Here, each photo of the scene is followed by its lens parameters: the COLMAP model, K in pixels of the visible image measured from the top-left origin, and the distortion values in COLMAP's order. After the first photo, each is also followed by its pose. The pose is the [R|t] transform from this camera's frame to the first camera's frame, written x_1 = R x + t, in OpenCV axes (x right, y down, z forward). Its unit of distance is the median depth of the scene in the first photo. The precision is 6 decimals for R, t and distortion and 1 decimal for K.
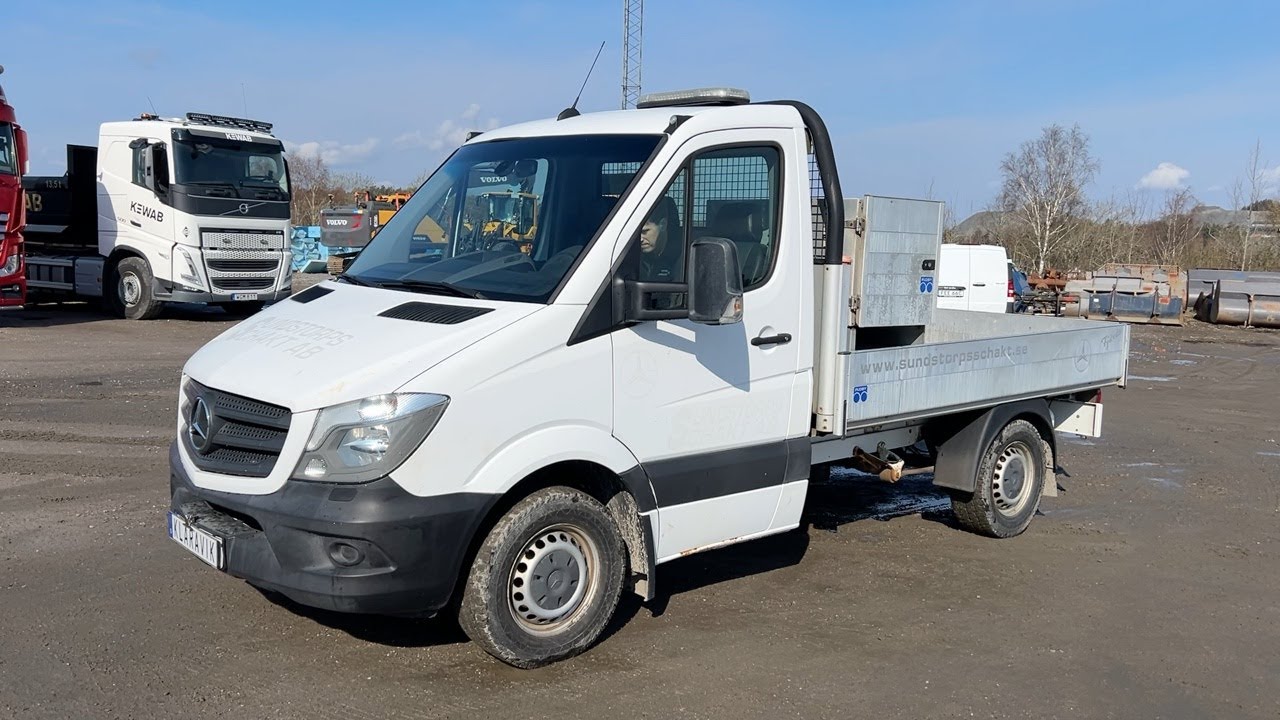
lens RADIAL K [[1112.2, 0, 639.7], [0, 1112.2, 362.9], [0, 0, 1]] dist [0.098895, -0.014831]
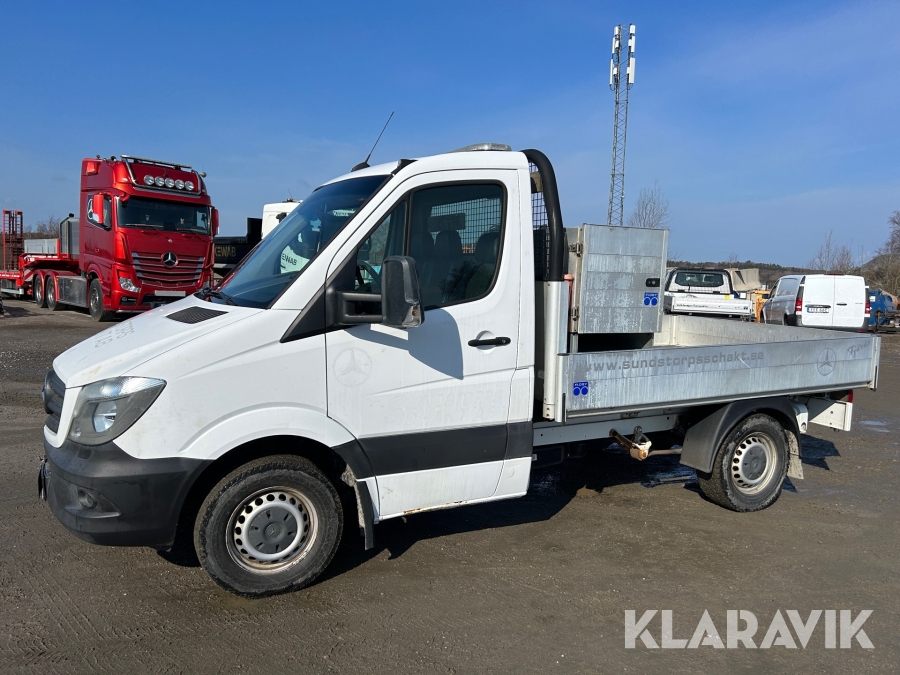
lens RADIAL K [[687.4, 0, 450.2], [0, 687.4, 337.3], [0, 0, 1]] dist [0.042835, -0.005861]
pose [[0.965564, 0.024632, -0.258997, 0.257795], [-0.029426, 0.999460, -0.014647, -0.012812], [0.258496, 0.021764, 0.965767, 0.249667]]
